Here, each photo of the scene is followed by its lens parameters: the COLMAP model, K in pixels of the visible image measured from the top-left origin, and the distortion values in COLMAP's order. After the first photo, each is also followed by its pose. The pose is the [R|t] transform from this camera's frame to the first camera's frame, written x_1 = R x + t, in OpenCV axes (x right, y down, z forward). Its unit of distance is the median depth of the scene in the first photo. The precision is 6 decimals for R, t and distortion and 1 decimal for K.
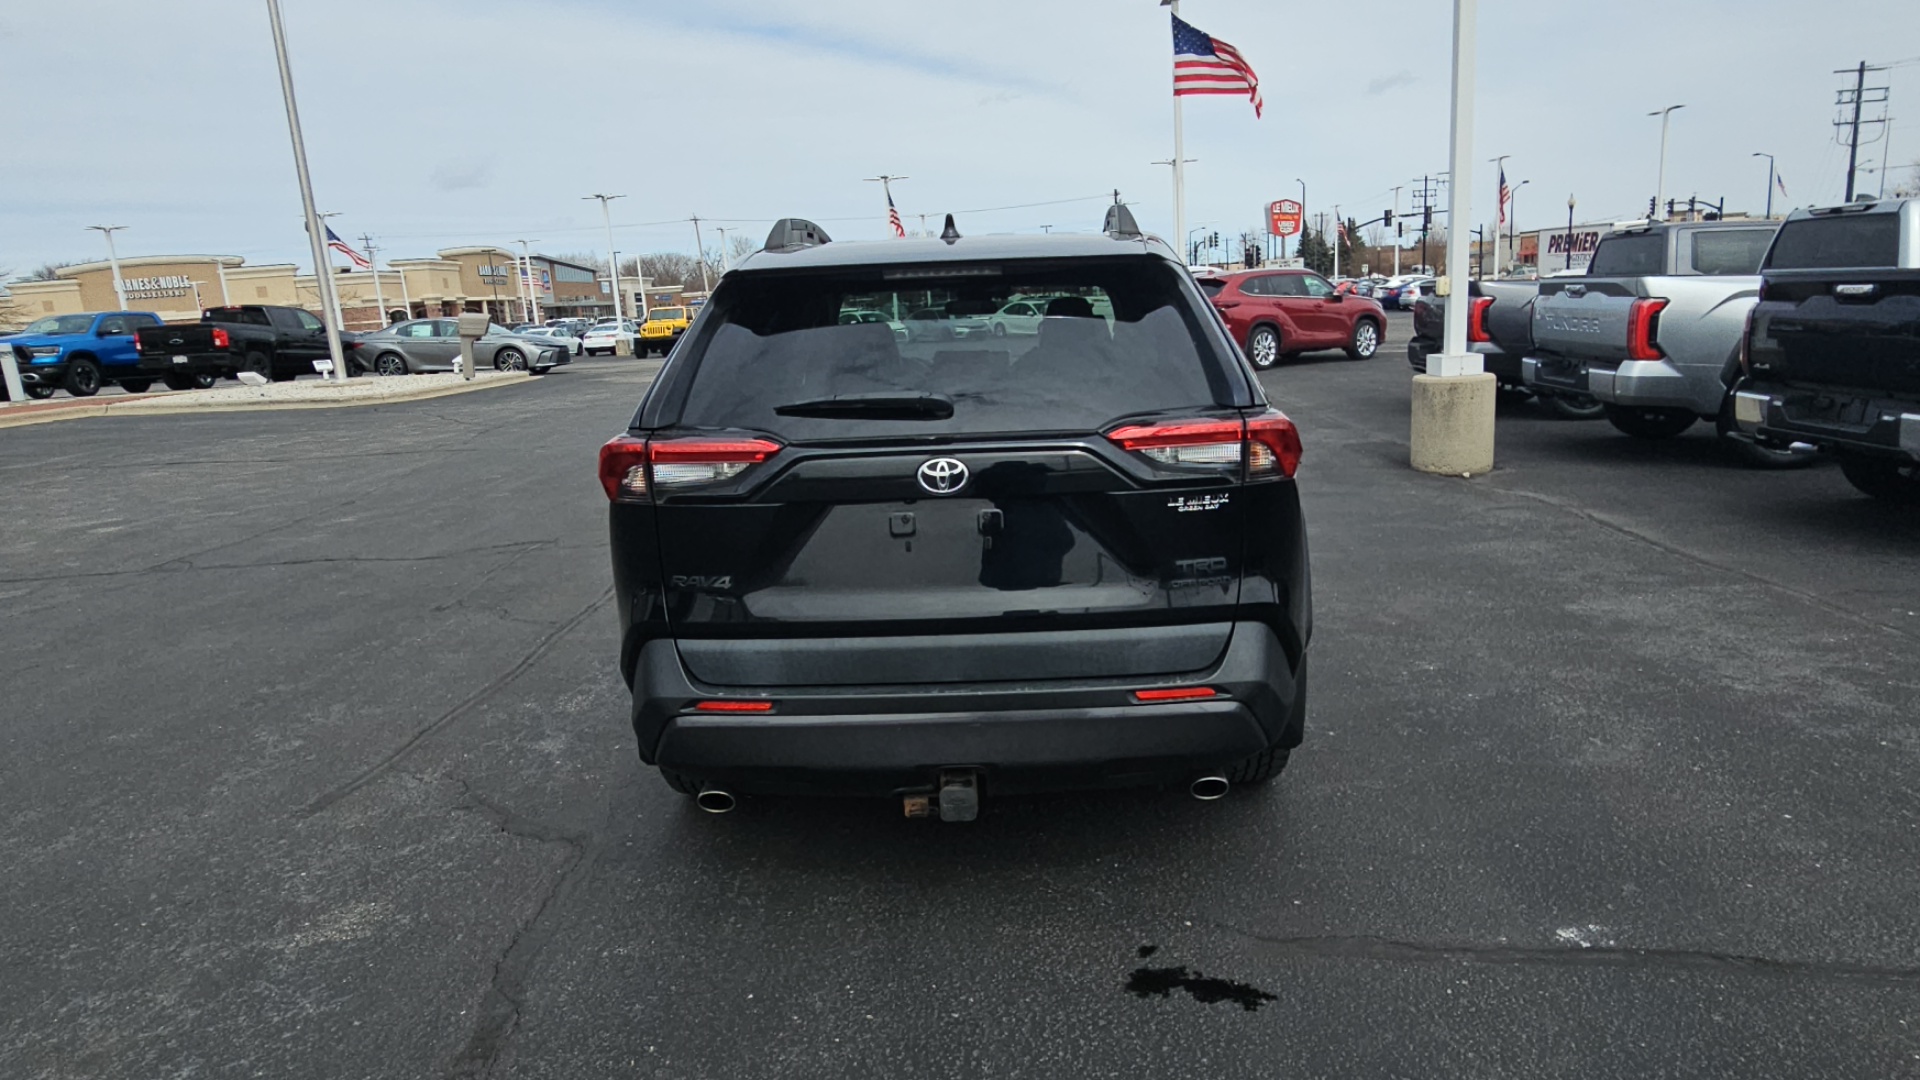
lens RADIAL K [[1117.6, 0, 1000.2], [0, 1117.6, 544.7], [0, 0, 1]] dist [0.001656, -0.001939]
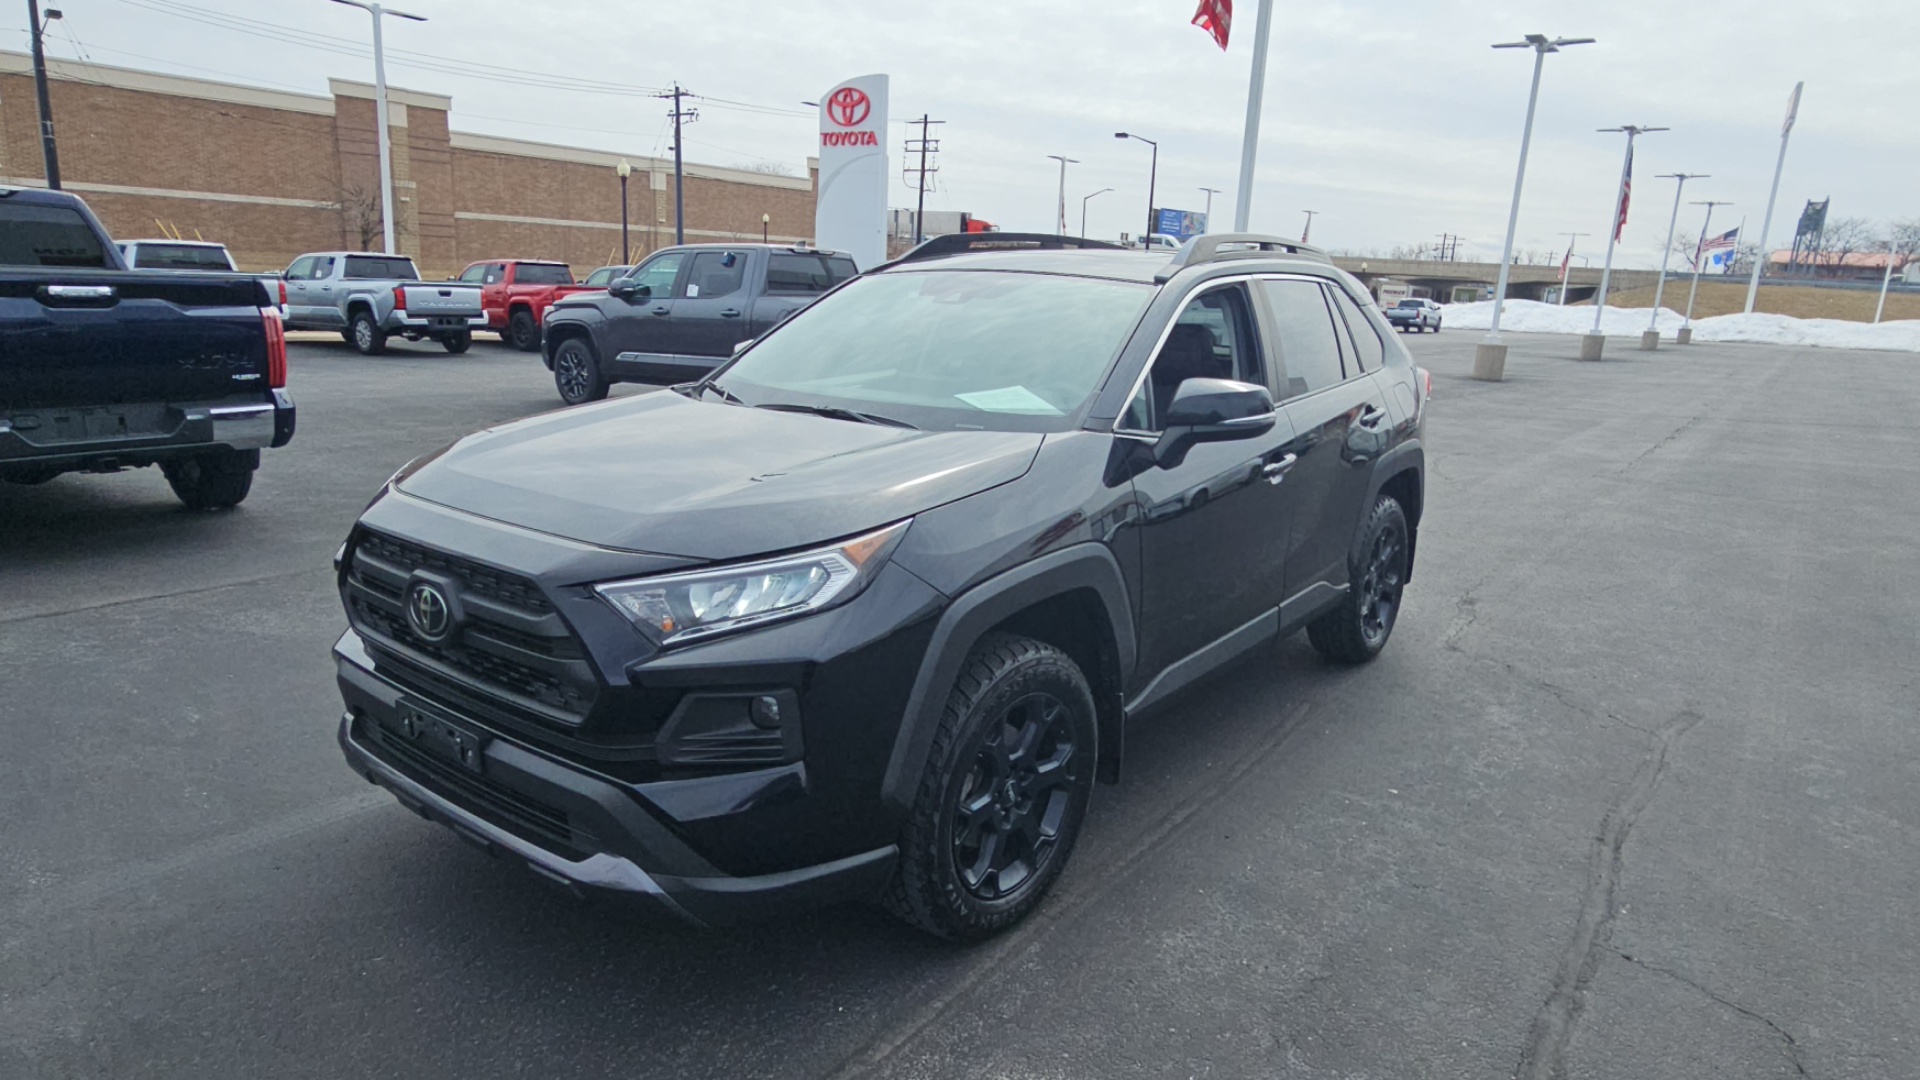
lens RADIAL K [[1135.7, 0, 974.0], [0, 1135.7, 541.2], [0, 0, 1]] dist [0.003465, -0.003936]
pose [[-0.807752, -0.123754, 0.576386, -0.332577], [0.122843, 0.920922, 0.369882, -0.248299], [-0.576581, 0.369578, -0.728674, 1.130838]]
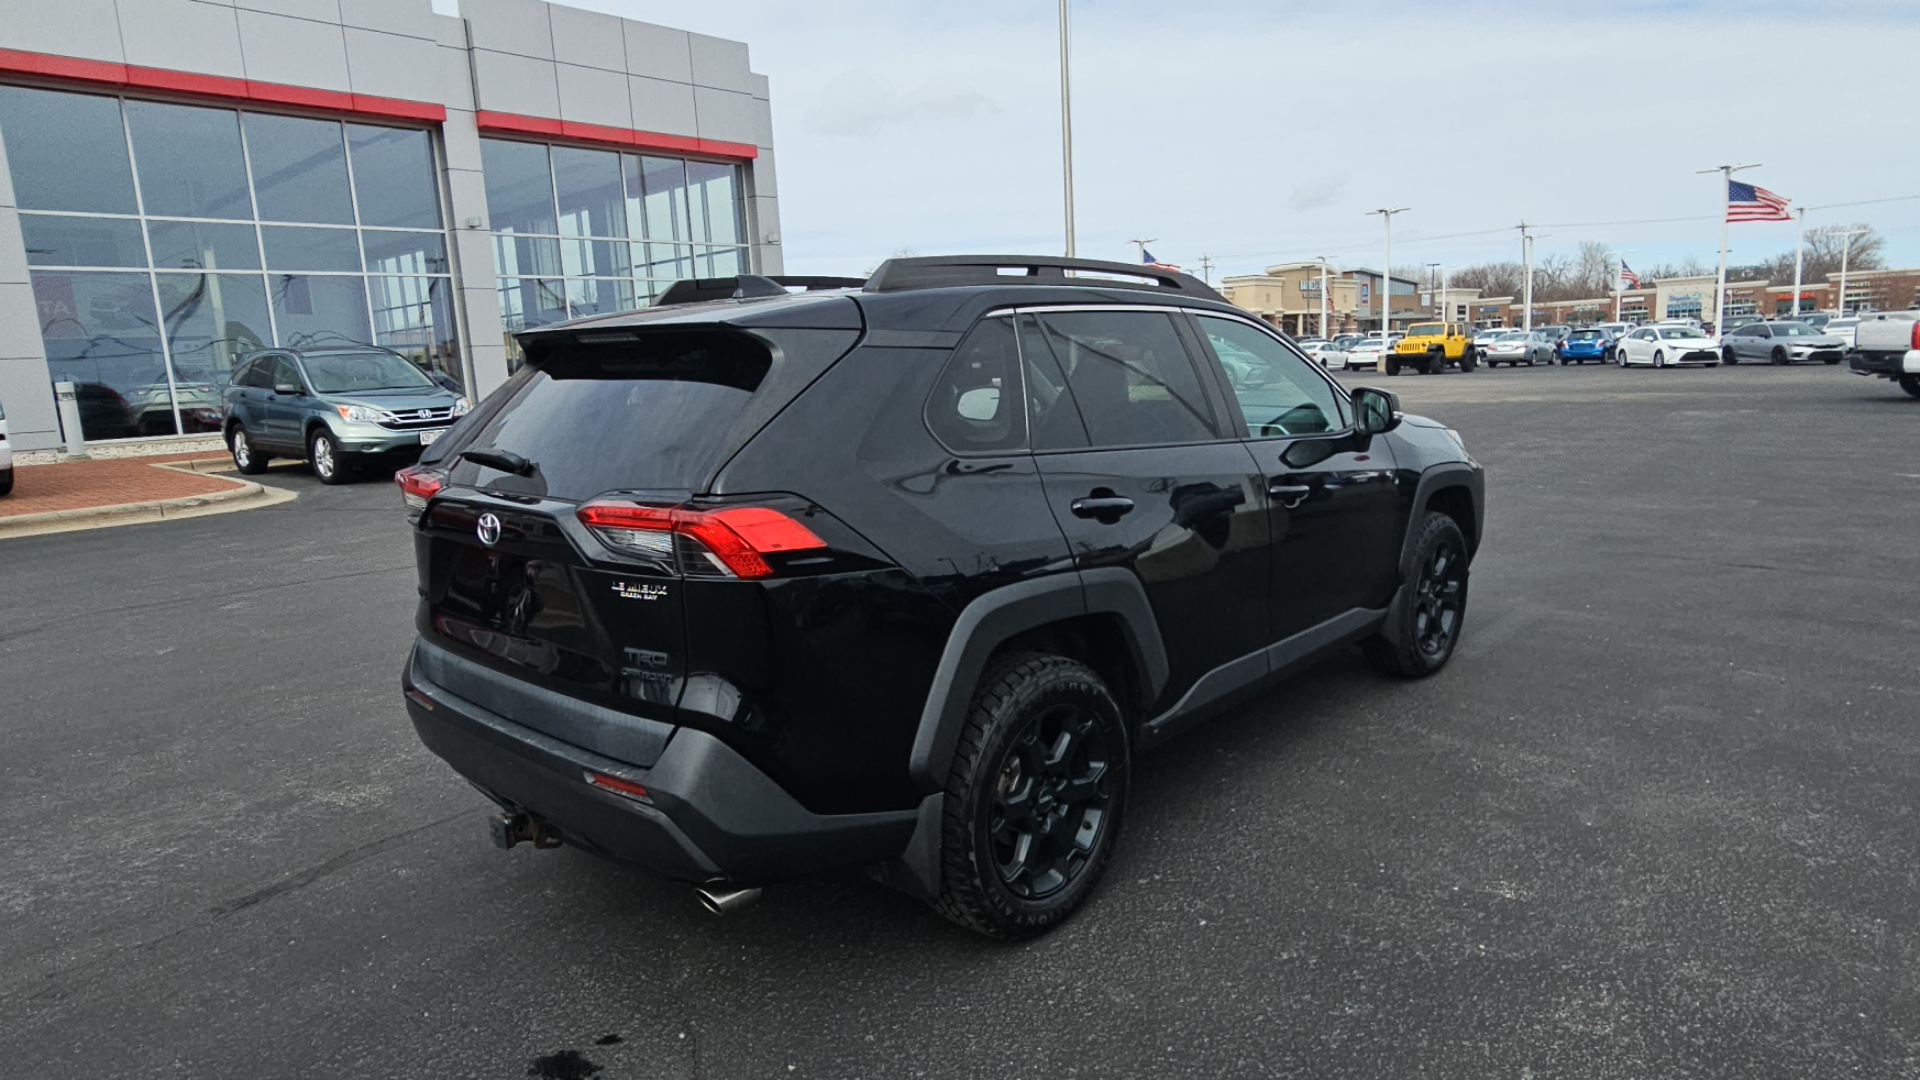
lens RADIAL K [[1128.4, 0, 995.5], [0, 1128.4, 538.2], [0, 0, 1]] dist [0.005887, -0.001155]
pose [[0.761134, 0.126887, -0.636062, 0.350382], [-0.138080, 0.989896, 0.032242, -0.053780], [0.633726, 0.063287, 0.770964, 0.156144]]
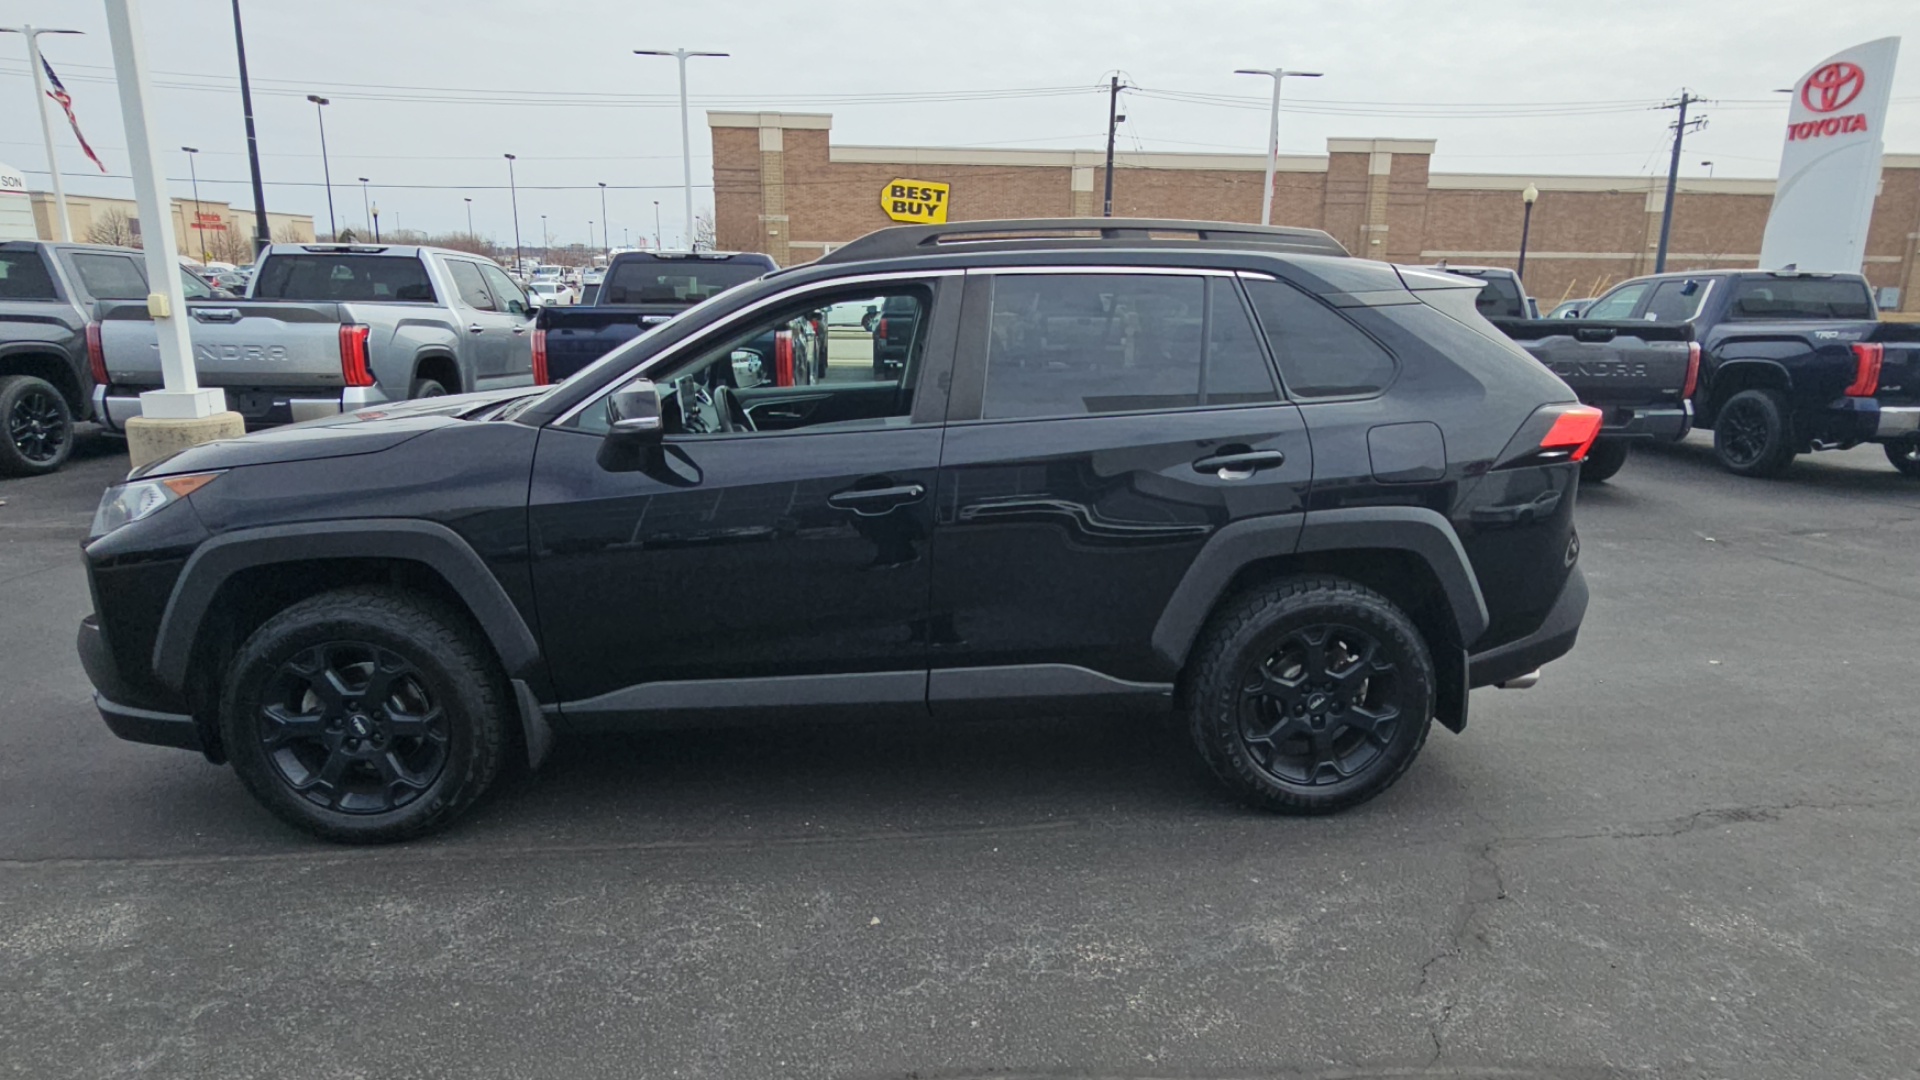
lens RADIAL K [[1105.1, 0, 953.8], [0, 1105.1, 541.9], [0, 0, 1]] dist [0.000097, -0.000891]
pose [[-0.087520, -0.181348, 0.979517, -0.564283], [0.214729, 0.956740, 0.196317, -0.129709], [-0.972744, 0.227512, -0.044793, 0.649286]]
